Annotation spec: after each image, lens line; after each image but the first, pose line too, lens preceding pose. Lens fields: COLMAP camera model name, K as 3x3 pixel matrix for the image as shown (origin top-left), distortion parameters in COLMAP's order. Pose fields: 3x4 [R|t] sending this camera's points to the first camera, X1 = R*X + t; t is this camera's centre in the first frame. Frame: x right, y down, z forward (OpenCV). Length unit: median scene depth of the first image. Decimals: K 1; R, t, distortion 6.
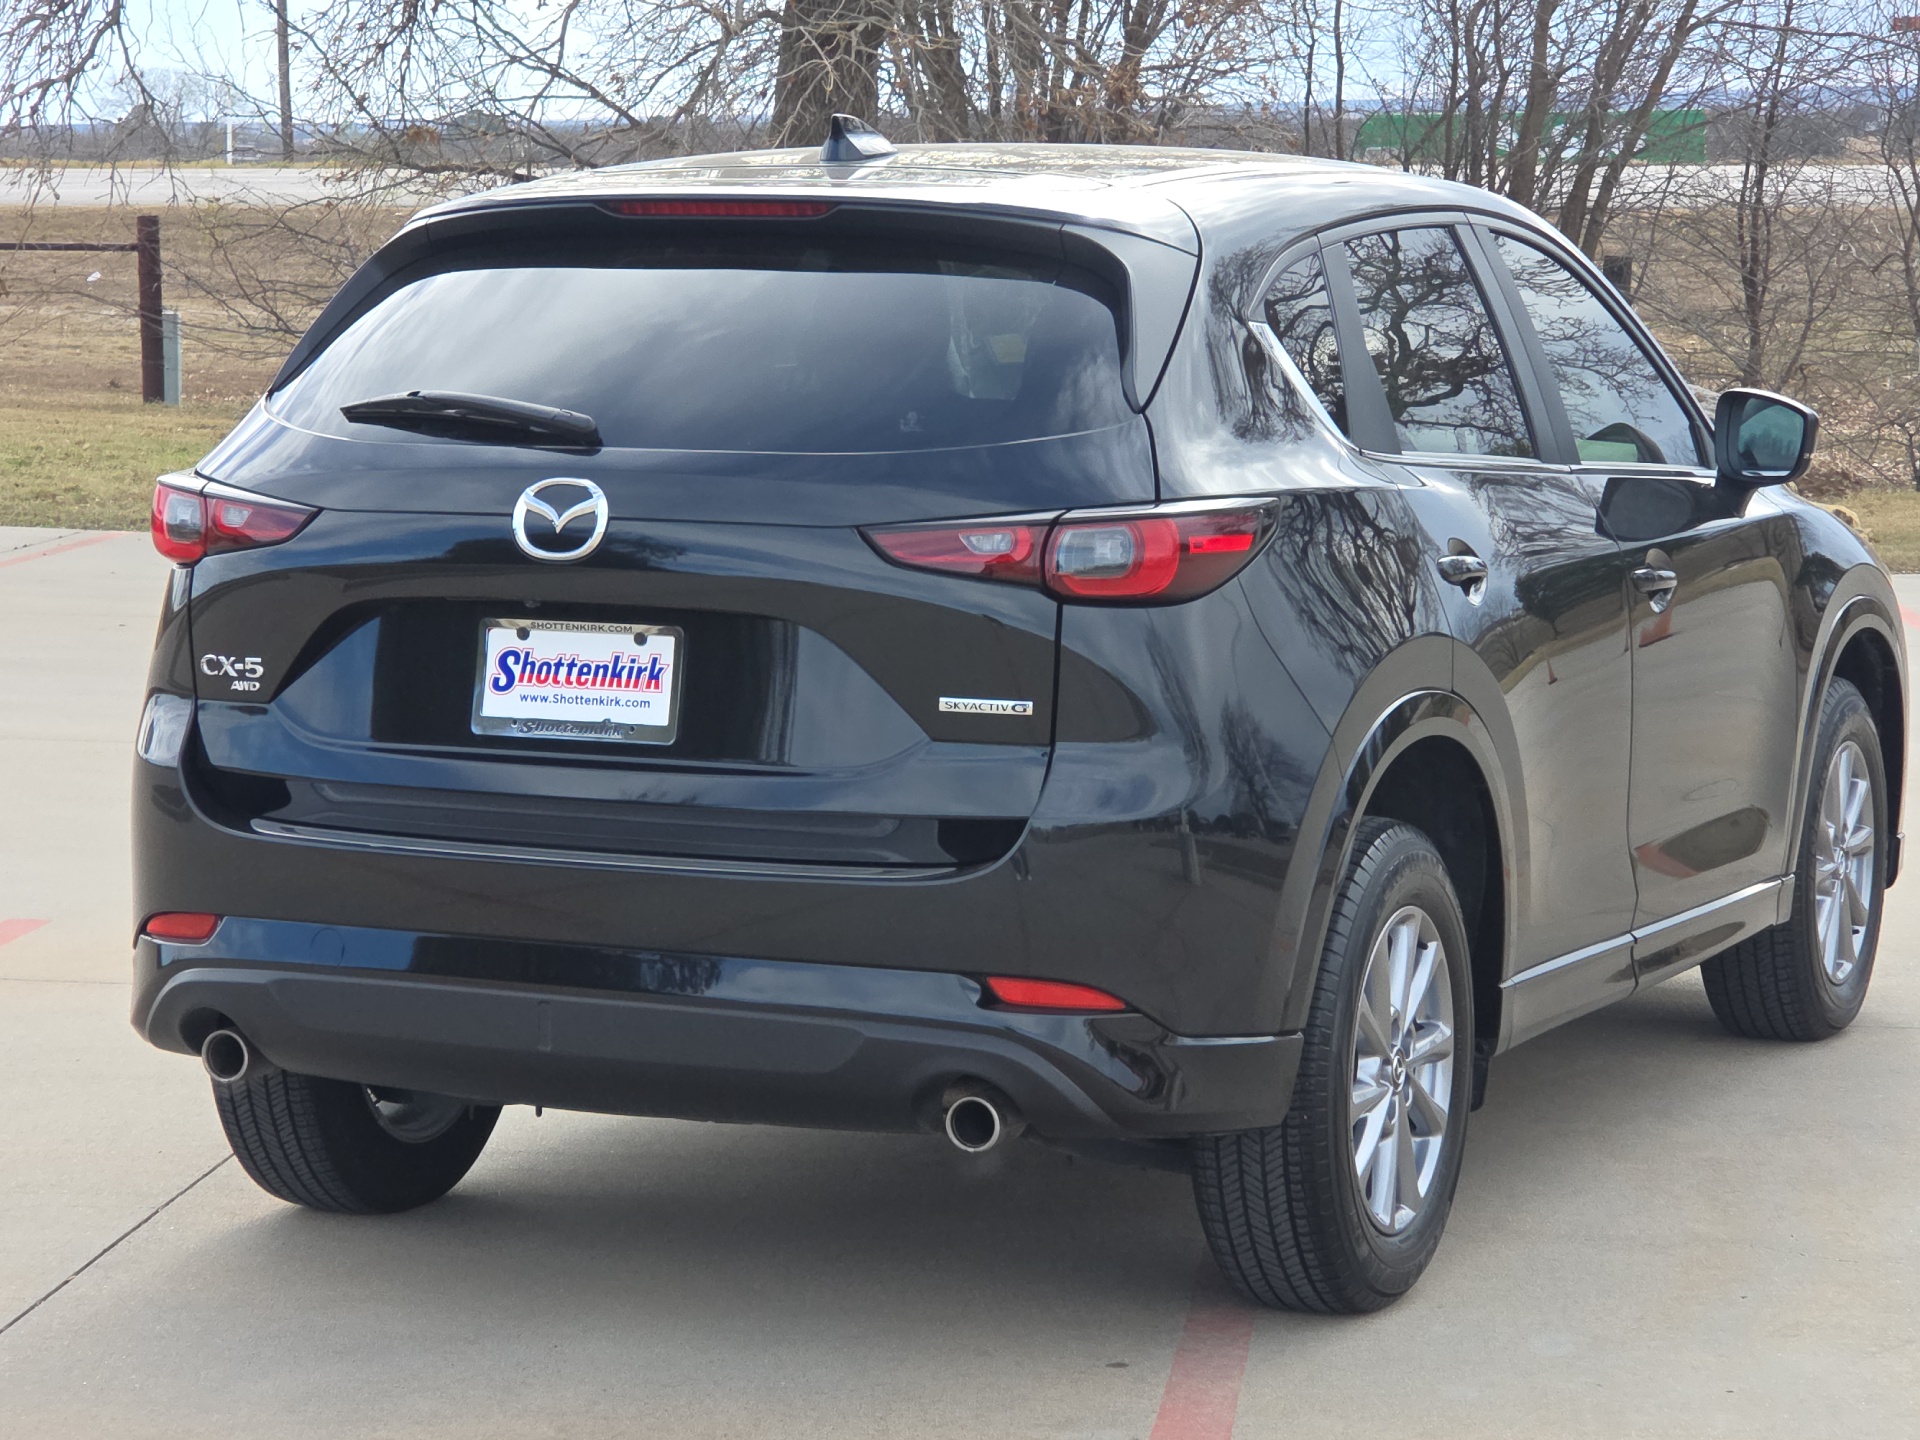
lens RADIAL K [[5337.3, 0, 992.3], [0, 5337.3, 720.1], [0, 0, 1]] dist [-1.312222, 22.768556]
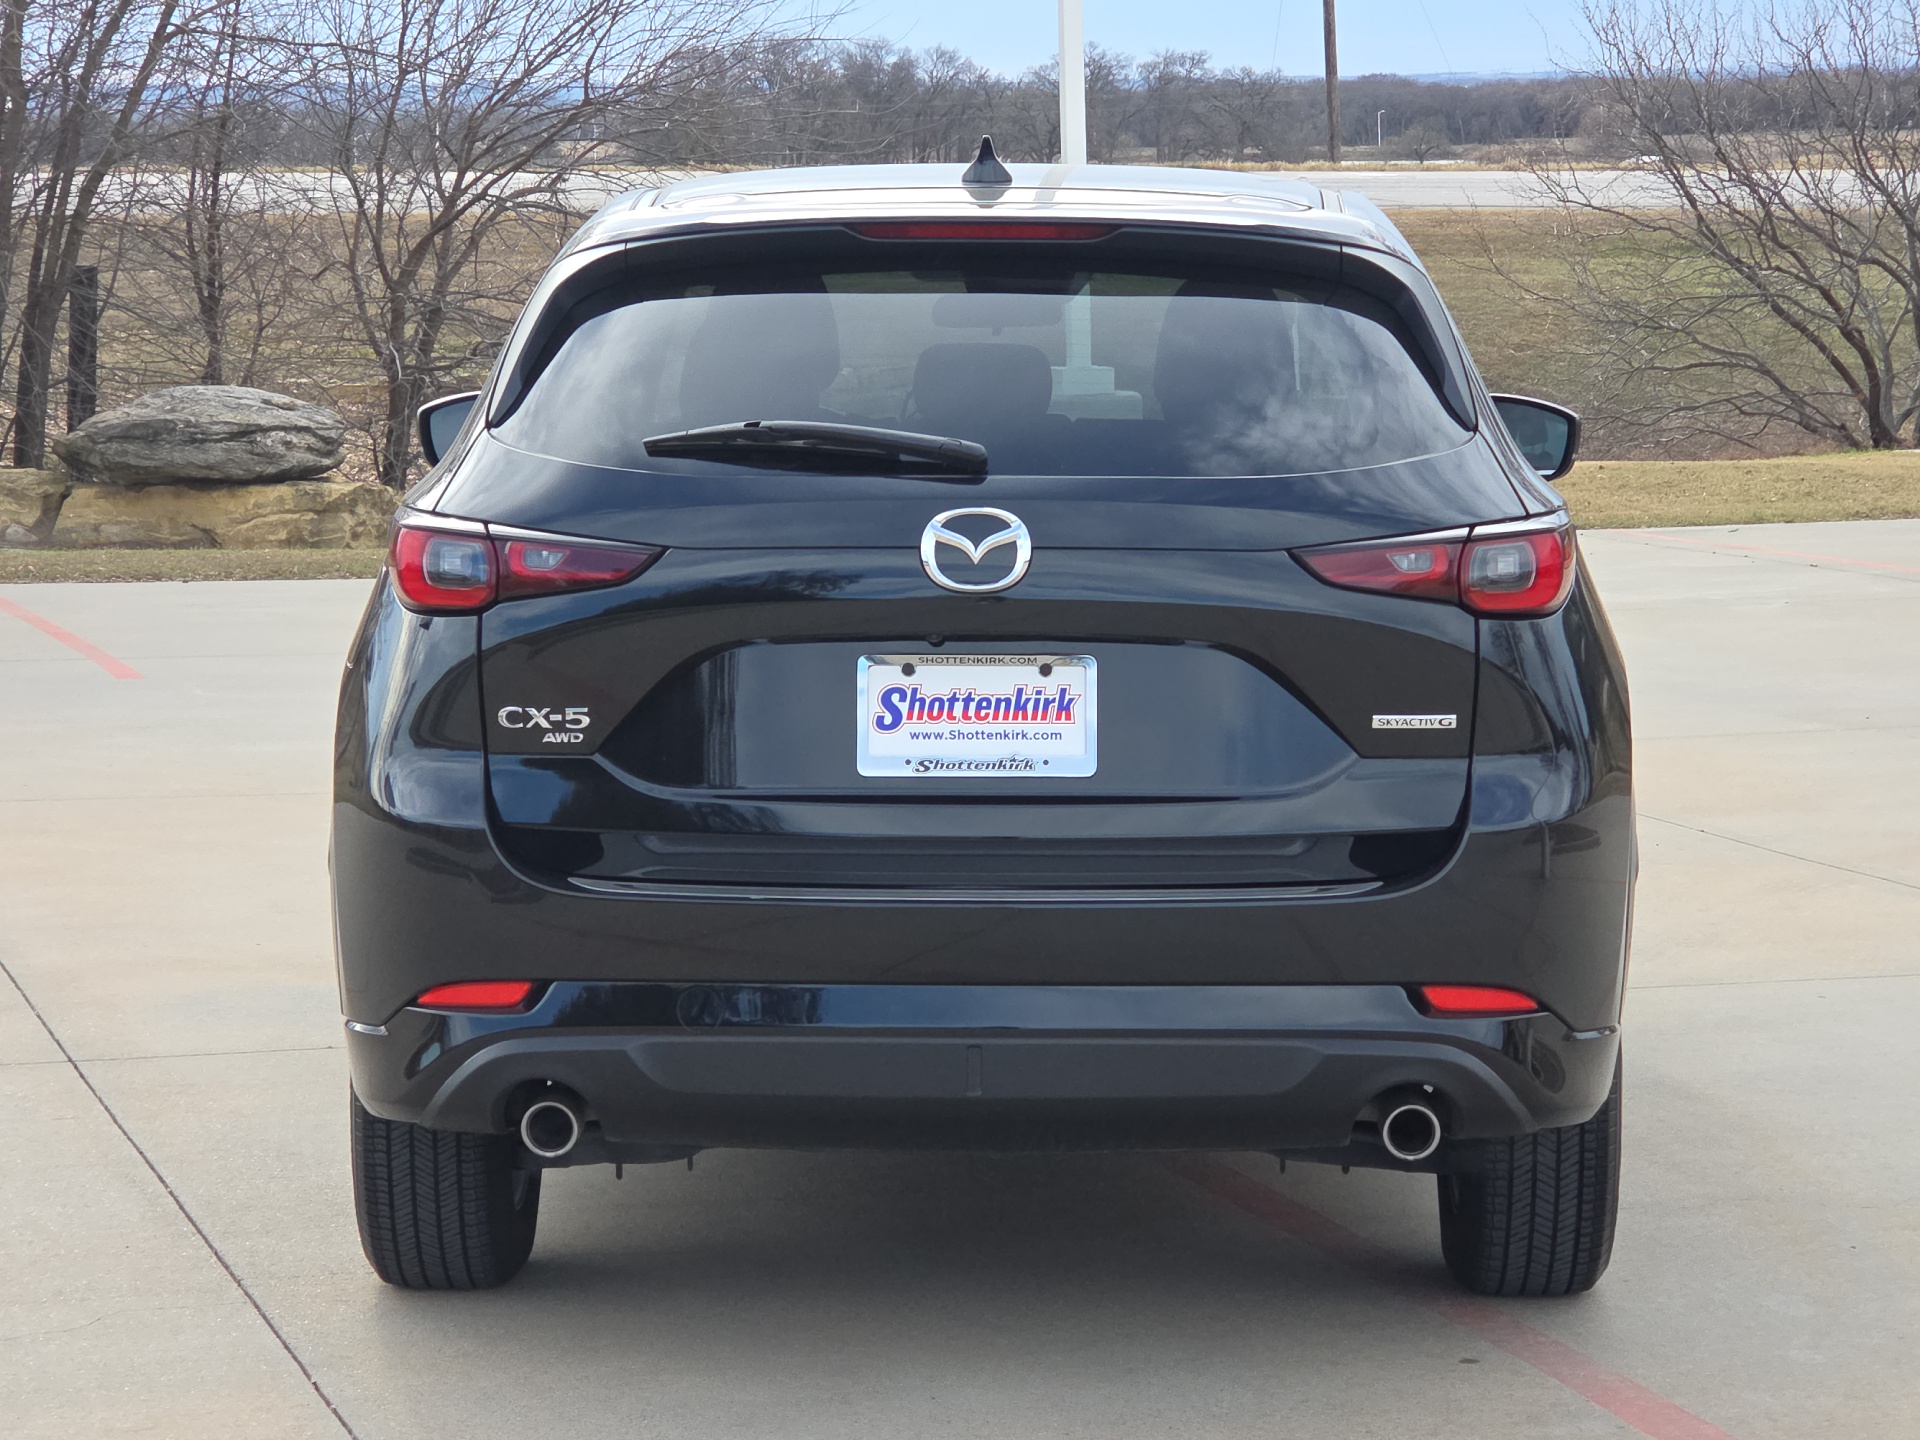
lens RADIAL K [[5337.3, 0, 992.3], [0, 5337.3, 720.1], [0, 0, 1]] dist [-1.312222, 22.768556]
pose [[0.923890, -0.045282, 0.379970, -0.447975], [0.045620, 0.998926, 0.008120, -0.014415], [-0.379929, 0.009832, 0.924963, 0.091481]]
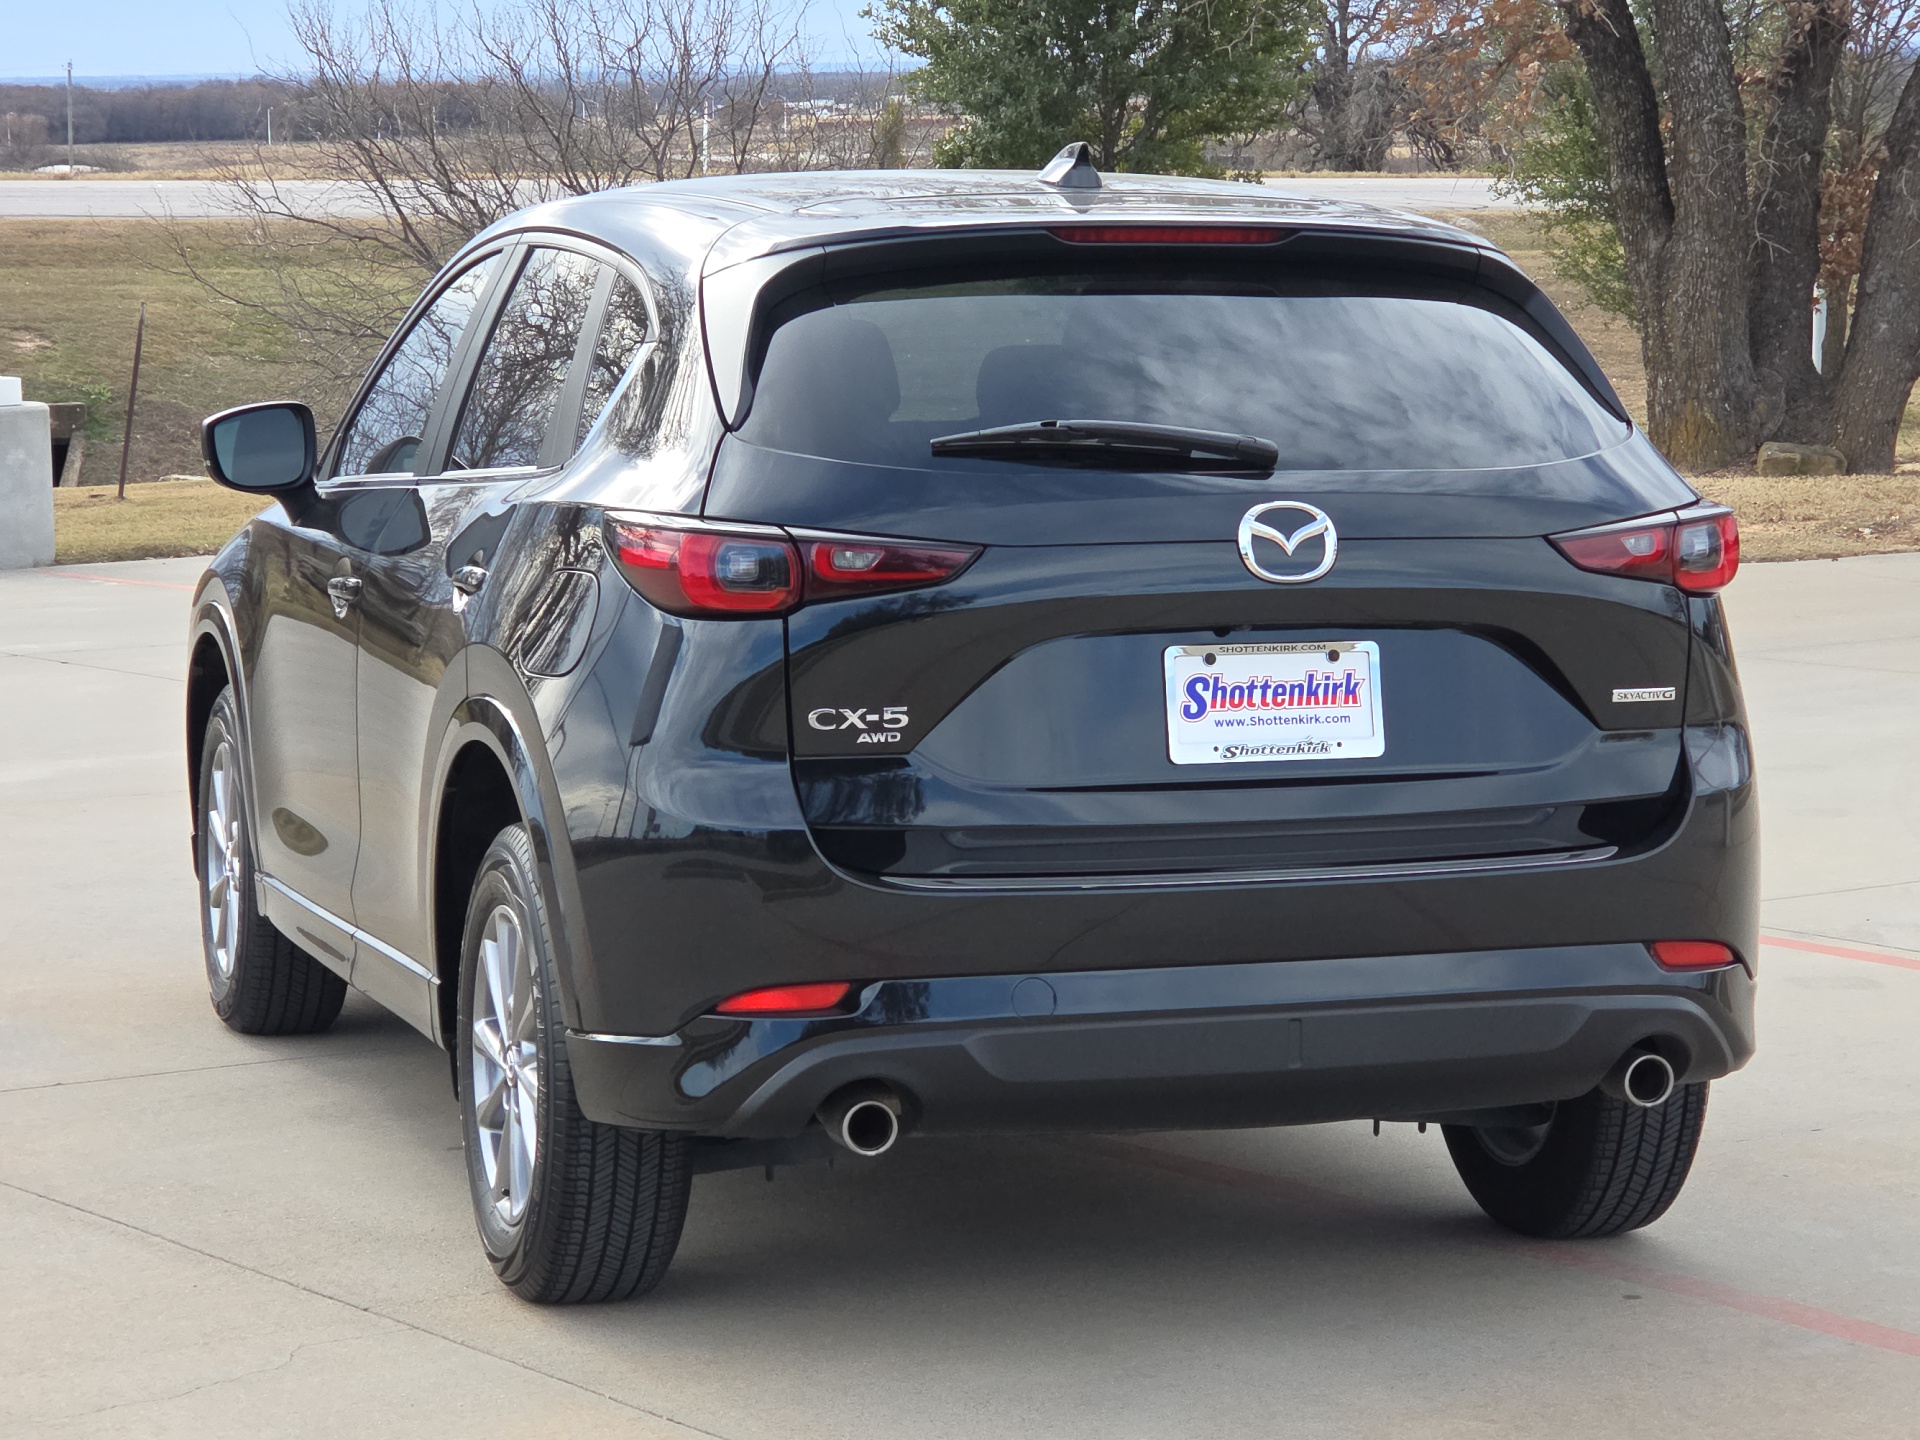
lens RADIAL K [[5337.3, 0, 992.3], [0, 5337.3, 720.1], [0, 0, 1]] dist [-1.312222, 22.768556]
pose [[0.755975, -0.073593, 0.650451, -0.778945], [0.075020, 0.996853, 0.025595, -0.033947], [-0.650288, 0.029448, 0.759117, 0.264026]]
